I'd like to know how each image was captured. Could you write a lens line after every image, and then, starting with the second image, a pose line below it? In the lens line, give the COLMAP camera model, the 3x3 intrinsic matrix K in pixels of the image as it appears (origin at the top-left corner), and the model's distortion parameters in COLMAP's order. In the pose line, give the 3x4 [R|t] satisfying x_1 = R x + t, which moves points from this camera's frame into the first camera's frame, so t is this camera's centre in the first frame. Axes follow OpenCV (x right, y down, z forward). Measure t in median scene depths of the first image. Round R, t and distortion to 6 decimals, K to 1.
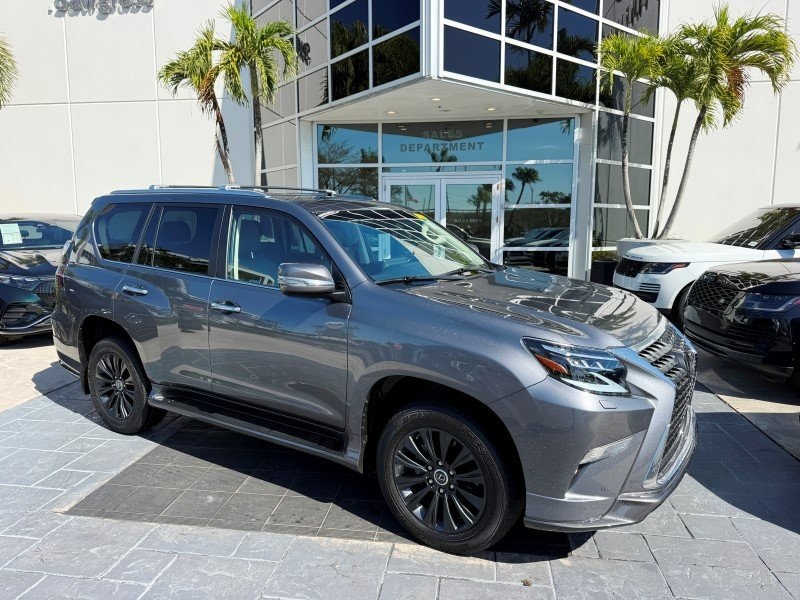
lens RADIAL K [[566.5, 0, 381.9], [0, 566.5, 305.2], [0, 0, 1]] dist [0.074941, -0.118658]
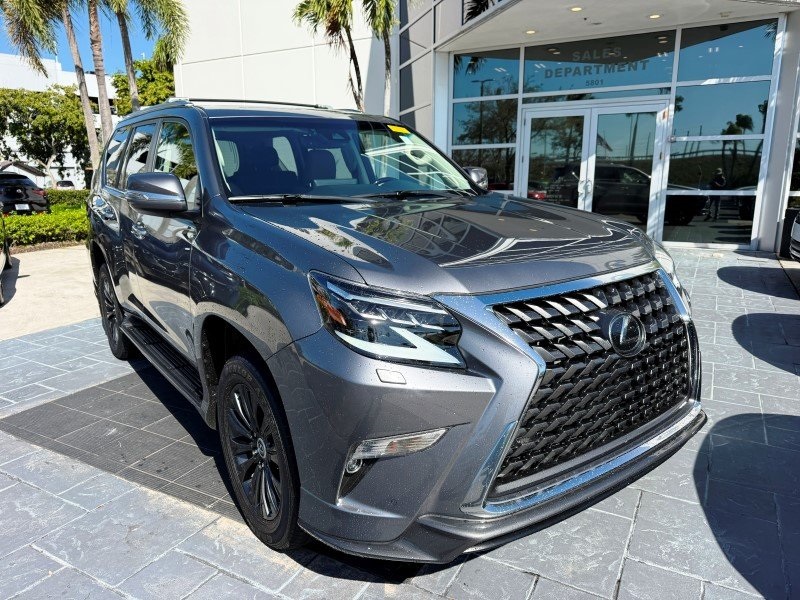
lens RADIAL K [[571.6, 0, 379.4], [0, 571.6, 299.6], [0, 0, 1]] dist [-0.001915, -0.005969]
pose [[0.935343, 0.069373, -0.346873, 0.308091], [-0.044270, 0.995829, 0.079785, 0.017581], [0.350961, -0.059271, 0.934512, 0.202503]]
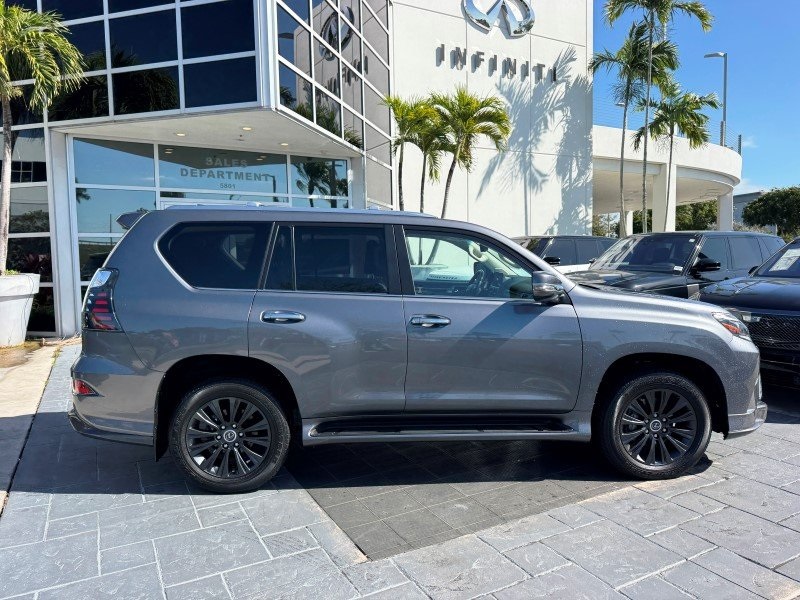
lens RADIAL K [[578.8, 0, 400.8], [0, 578.8, 300.8], [0, 0, 1]] dist [0.056801, -0.100536]
pose [[0.791595, -0.057329, 0.608351, -0.716467], [0.100463, 0.994252, -0.037028, -0.000100], [-0.602732, 0.090428, 0.792804, 0.147263]]
